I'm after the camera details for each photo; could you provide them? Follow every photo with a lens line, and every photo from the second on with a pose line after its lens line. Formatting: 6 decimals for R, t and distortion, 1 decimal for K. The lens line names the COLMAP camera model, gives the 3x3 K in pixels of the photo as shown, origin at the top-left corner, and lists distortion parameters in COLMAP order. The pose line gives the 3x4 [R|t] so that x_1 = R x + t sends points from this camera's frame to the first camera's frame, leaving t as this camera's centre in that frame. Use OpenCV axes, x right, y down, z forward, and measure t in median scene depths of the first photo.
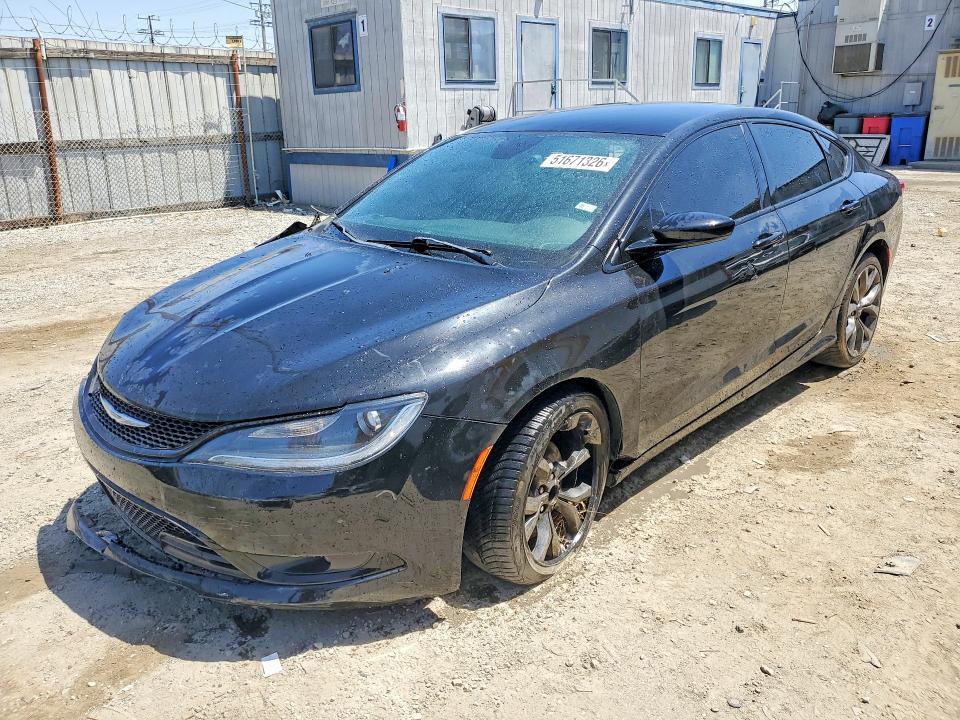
lens RADIAL K [[796.2, 0, 480.0], [0, 796.2, 360.0], [0, 0, 1]] dist [0.026837, -0.004444]
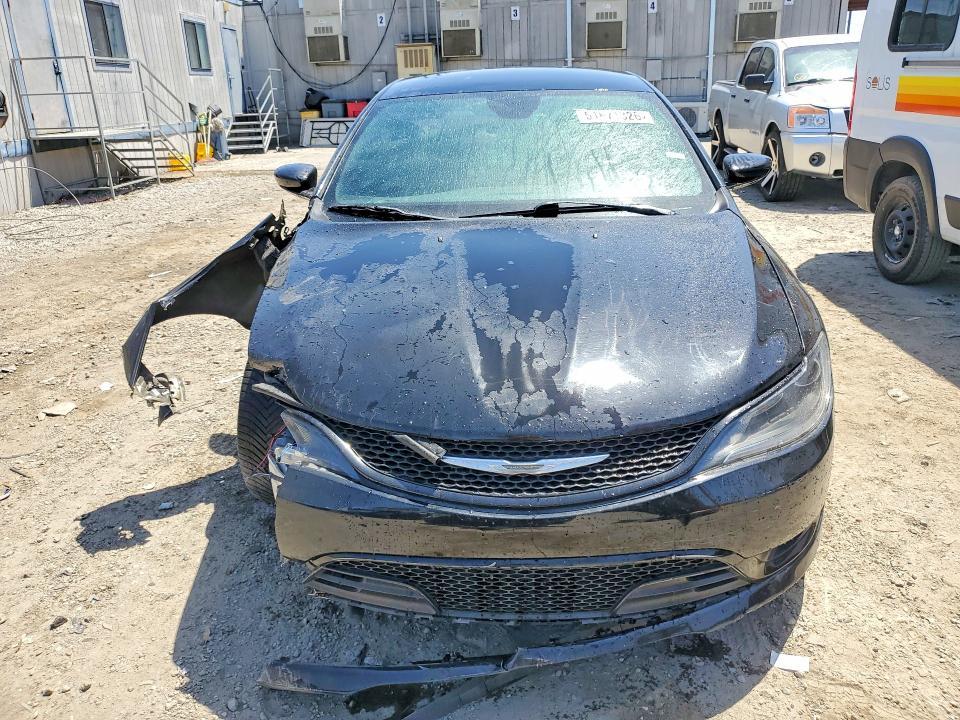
lens RADIAL K [[774.1, 0, 480.0], [0, 774.1, 360.0], [0, 0, 1]] dist [0.026158, 0.006134]
pose [[0.715785, -0.231617, 0.658791, -0.203805], [0.223685, 0.969732, 0.097900, -0.022279], [-0.661526, 0.077286, 0.745929, 0.111756]]
